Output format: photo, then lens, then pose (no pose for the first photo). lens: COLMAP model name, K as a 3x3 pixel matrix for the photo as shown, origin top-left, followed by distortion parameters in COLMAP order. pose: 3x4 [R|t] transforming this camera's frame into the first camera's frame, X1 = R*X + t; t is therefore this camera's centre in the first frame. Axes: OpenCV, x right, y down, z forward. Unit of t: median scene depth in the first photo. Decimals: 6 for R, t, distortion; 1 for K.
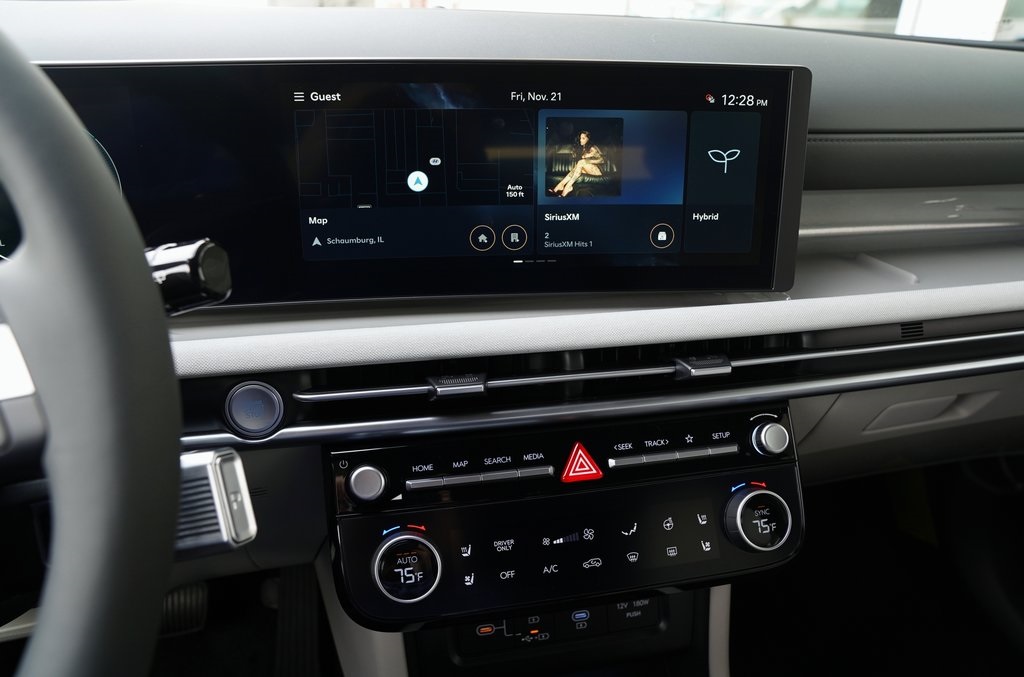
lens RADIAL K [[717.7, 0, 511.5], [0, 717.7, 337.7], [0, 0, 1]] dist [-0.131906, 0.080414]
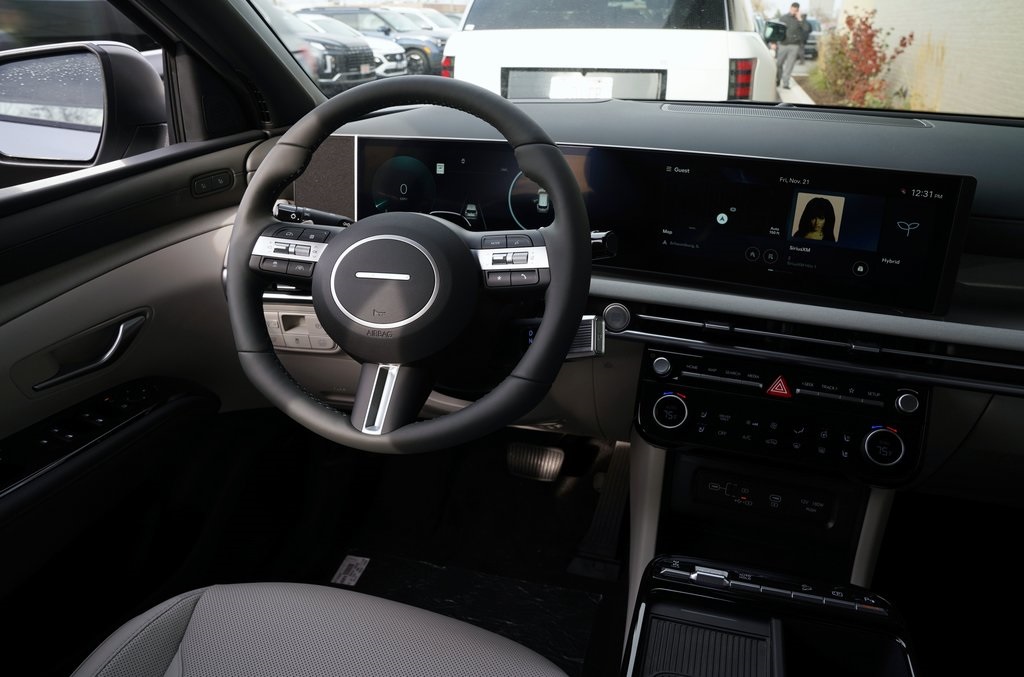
lens RADIAL K [[717.7, 0, 504.8], [0, 717.7, 338.0], [0, 0, 1]] dist [-0.131906, 0.080414]
pose [[0.837435, 0.197512, -0.509599, 0.393912], [-0.211883, 0.976822, 0.030406, 0.150649], [0.503793, 0.082512, 0.859874, -0.855485]]
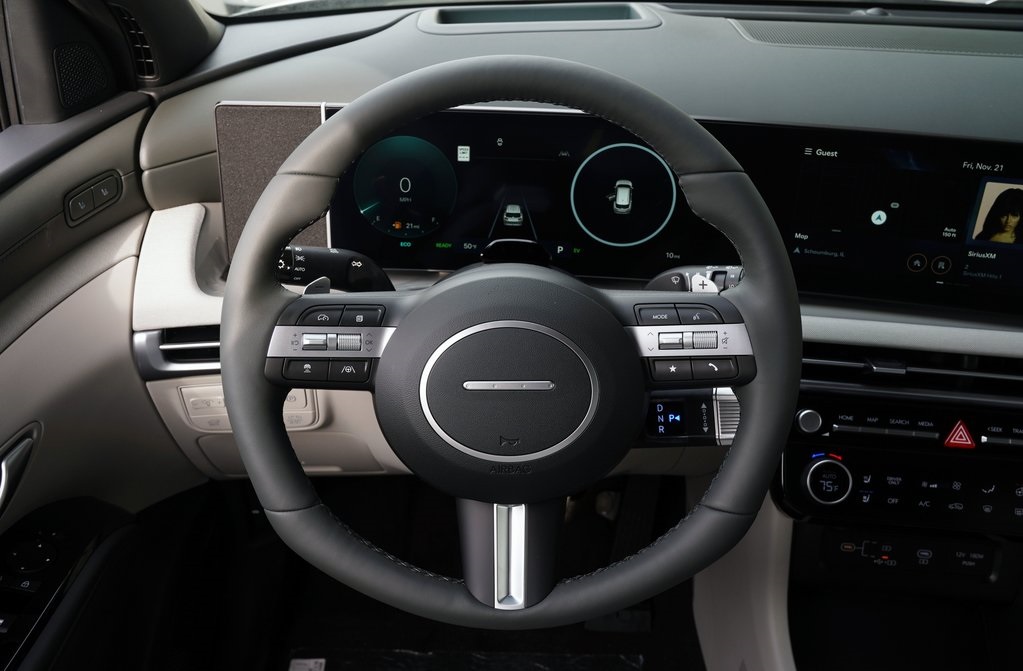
lens RADIAL K [[926.2, 0, 504.9], [0, 926.2, 369.1], [0, 0, 1]] dist [-0.060557, 0.047872]
pose [[0.947378, 0.170653, -0.270838, -0.282594], [-0.134116, 0.979815, 0.148241, -0.094545], [0.290669, -0.104116, 0.951142, -0.936485]]
